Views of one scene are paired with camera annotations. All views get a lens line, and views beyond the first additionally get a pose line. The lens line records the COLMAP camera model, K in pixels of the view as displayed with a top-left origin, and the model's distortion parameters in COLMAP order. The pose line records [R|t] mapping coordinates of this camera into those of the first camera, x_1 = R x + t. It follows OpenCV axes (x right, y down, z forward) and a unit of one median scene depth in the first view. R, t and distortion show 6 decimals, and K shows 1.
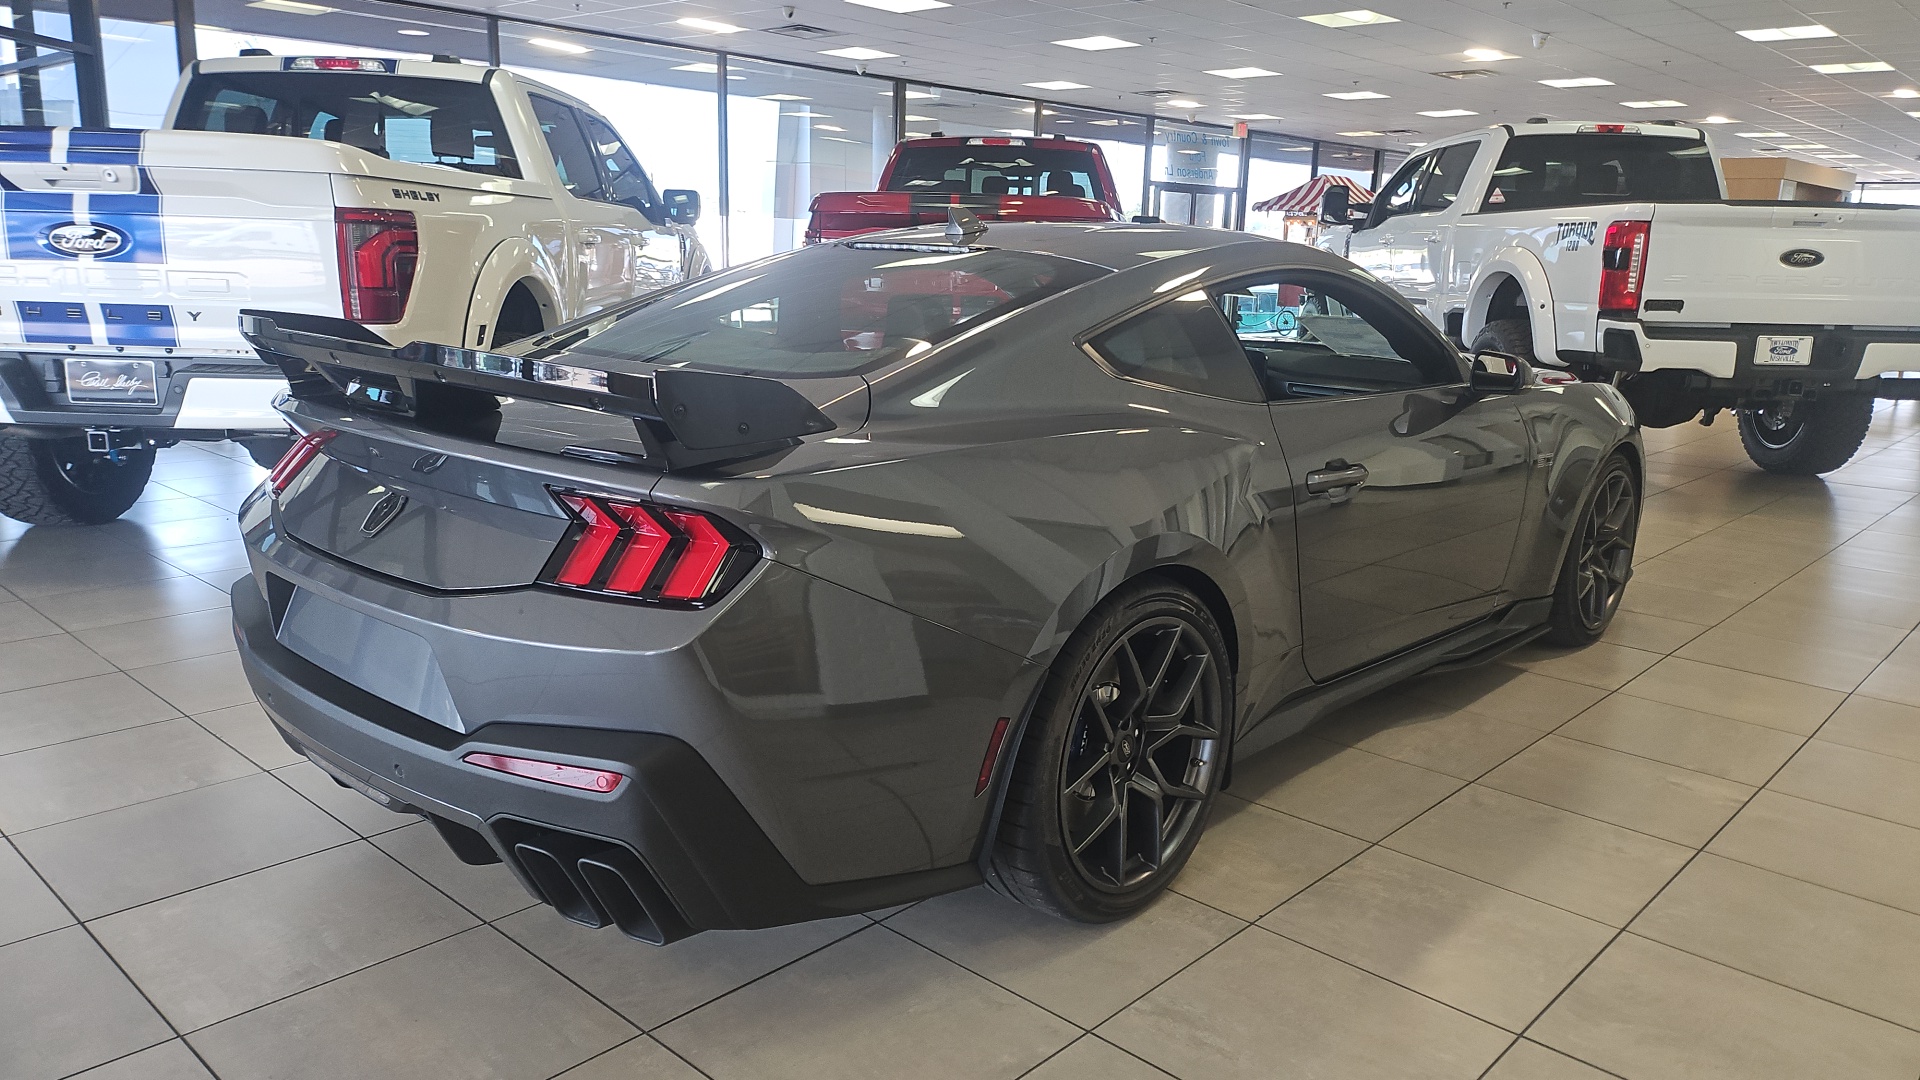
lens RADIAL K [[1348.9, 0, 992.1], [0, 1348.9, 537.0], [0, 0, 1]] dist [0.036665, -0.014514]
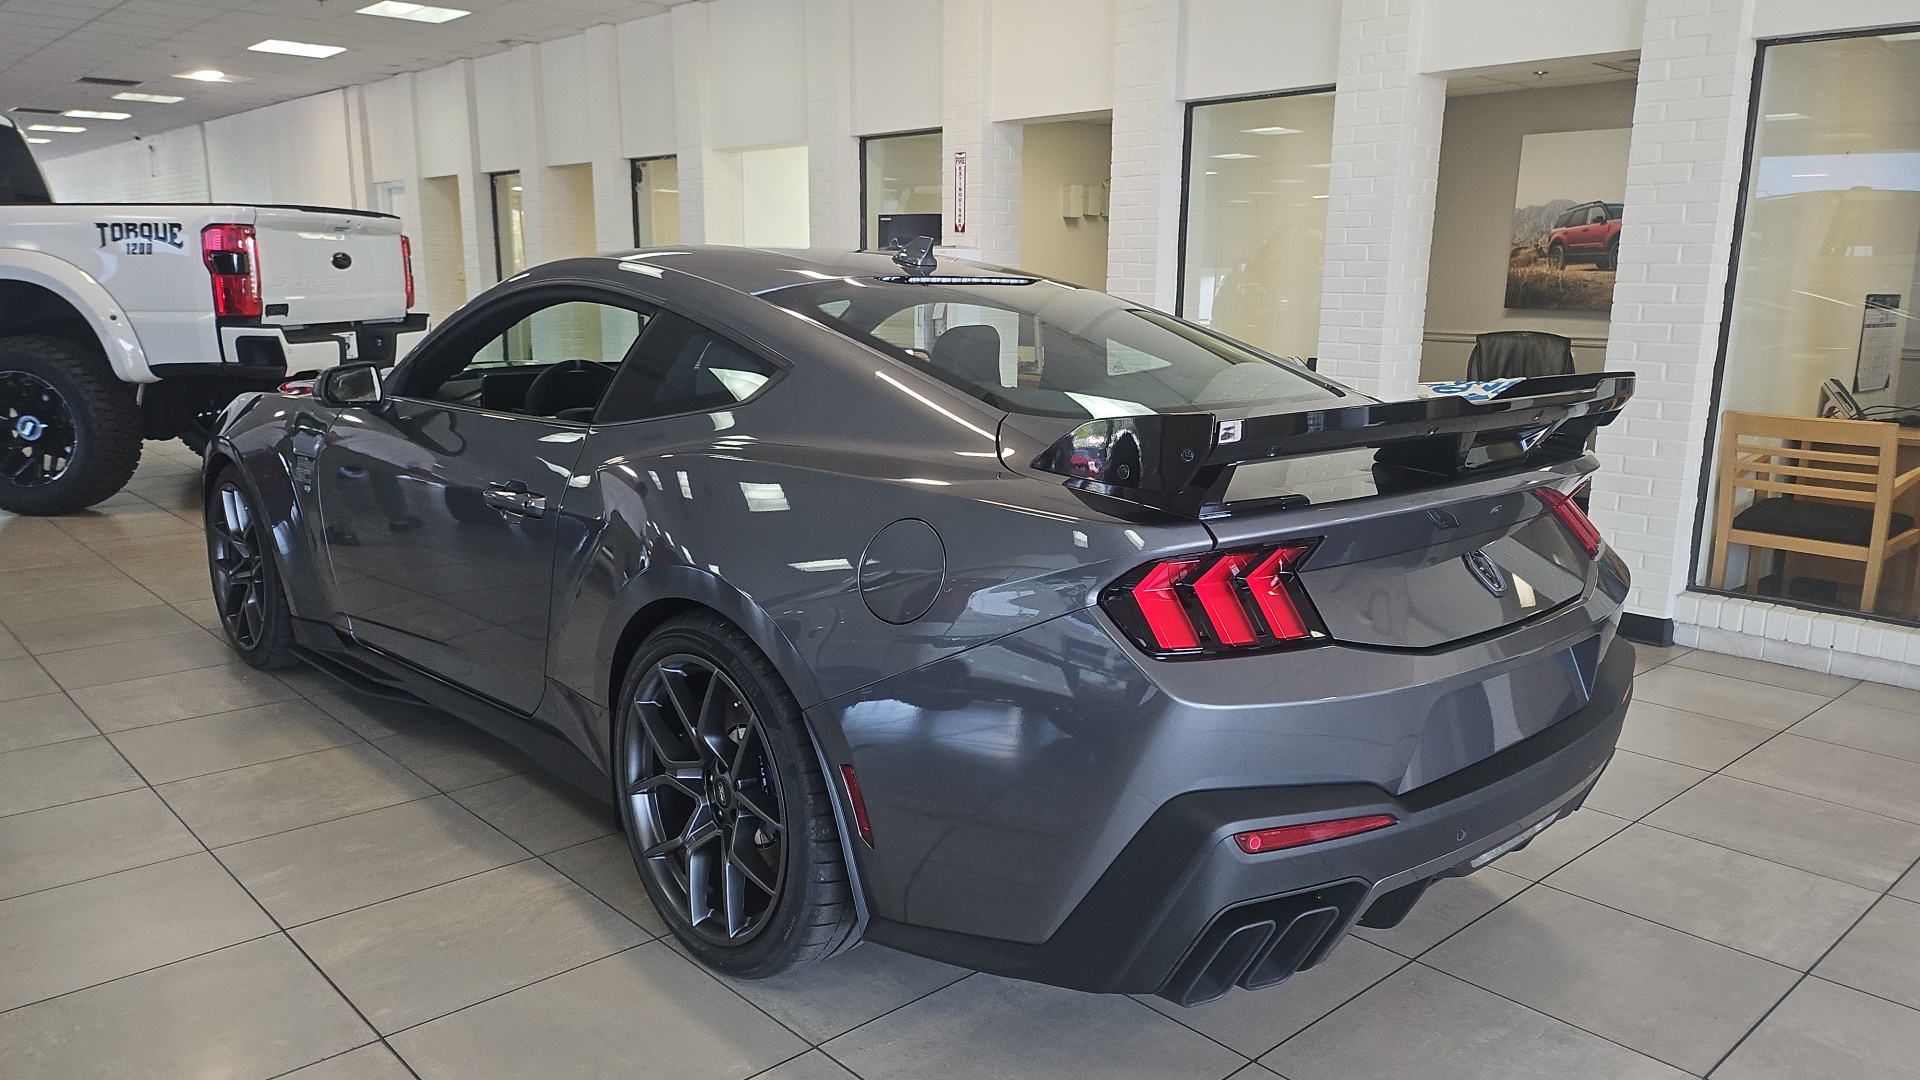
lens RADIAL K [[1348.9, 0, 968.7], [0, 1348.9, 535.8], [0, 0, 1]] dist [0.036665, -0.014514]
pose [[0.079422, -0.213577, 0.973693, -0.460259], [0.199906, 0.960348, 0.194344, -0.099896], [-0.976591, 0.179212, 0.118968, 0.398760]]
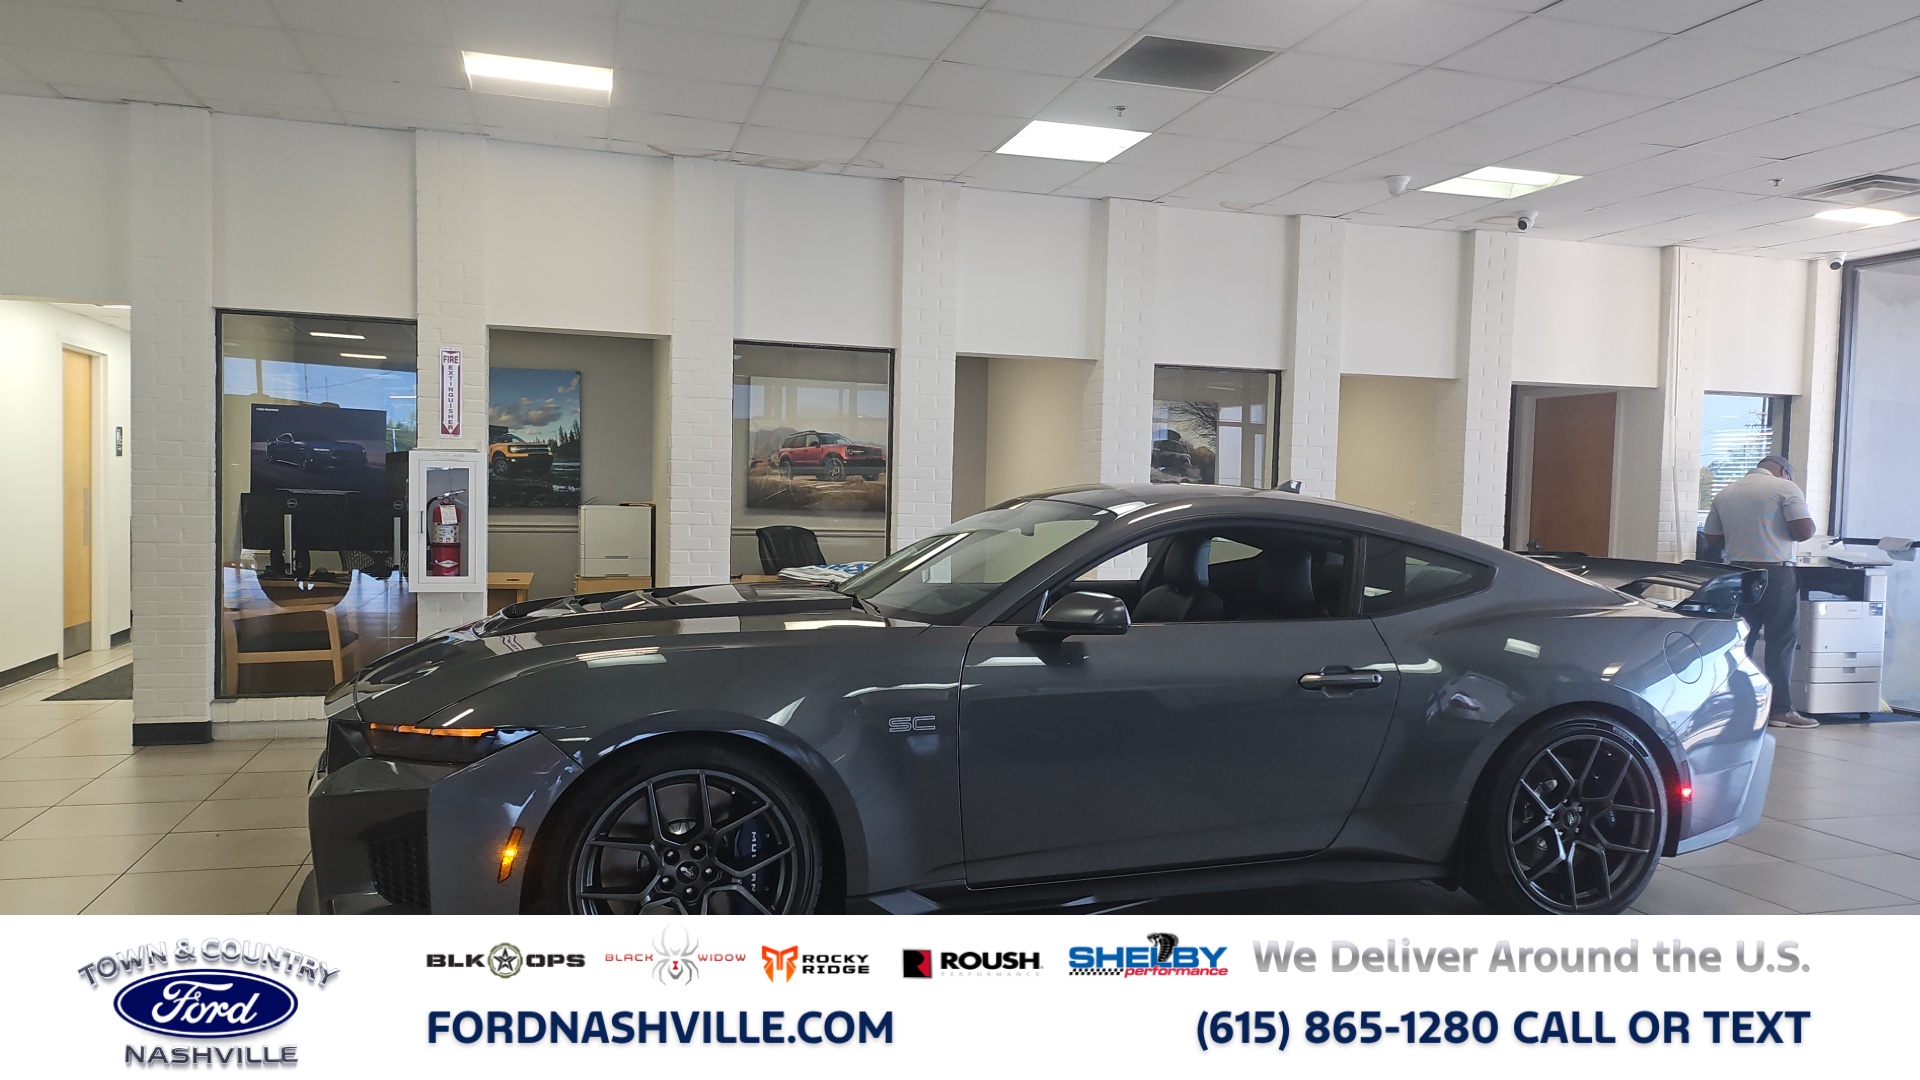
lens RADIAL K [[1348.9, 0, 965.3], [0, 1348.9, 543.9], [0, 0, 1]] dist [0.036665, -0.014514]
pose [[-0.850513, -0.078413, 0.520077, -0.242568], [0.053560, 0.970771, 0.233954, -0.244799], [-0.523221, 0.226836, -0.821453, 1.067034]]
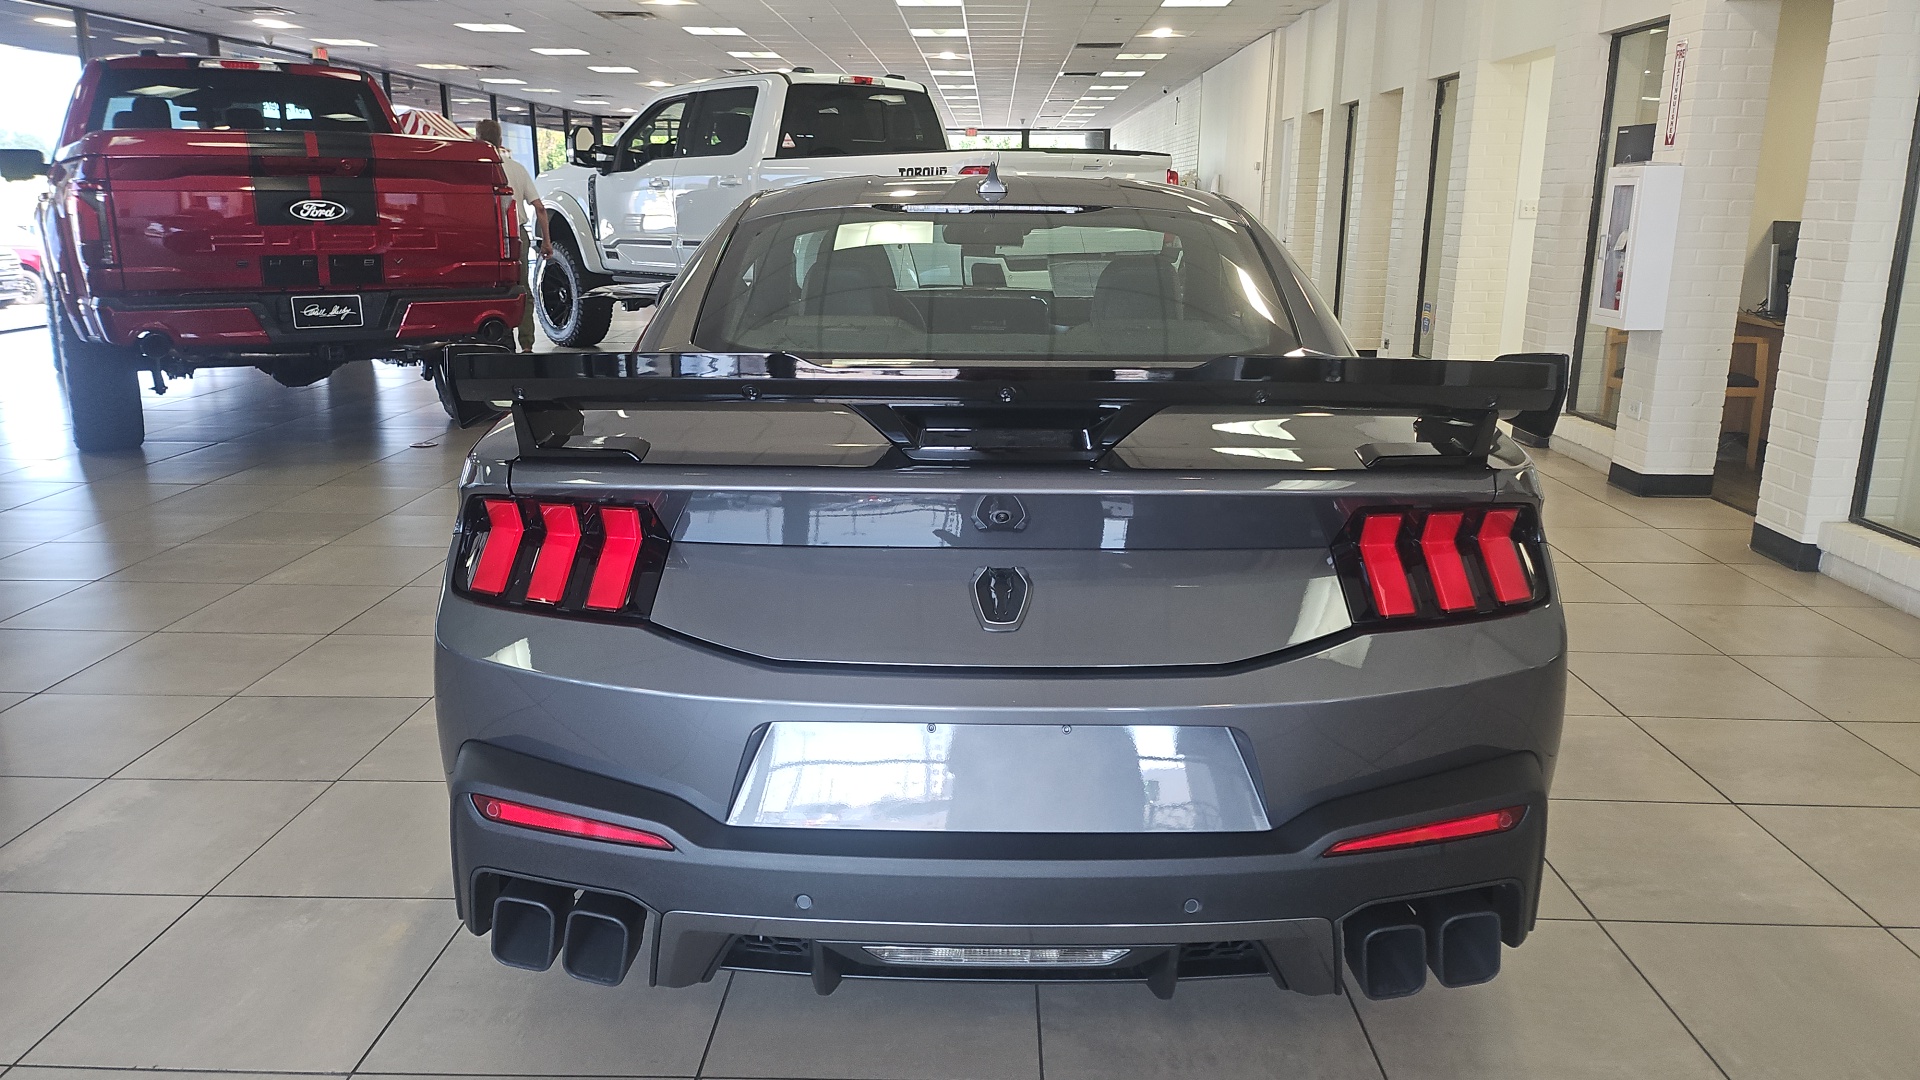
lens RADIAL K [[1348.9, 0, 963.9], [0, 1348.9, 538.5], [0, 0, 1]] dist [0.036665, -0.014514]
pose [[0.759006, -0.178852, 0.626037, -0.289891], [0.151108, 0.983665, 0.097820, -0.038800], [-0.633306, 0.020354, 0.773634, 0.138526]]
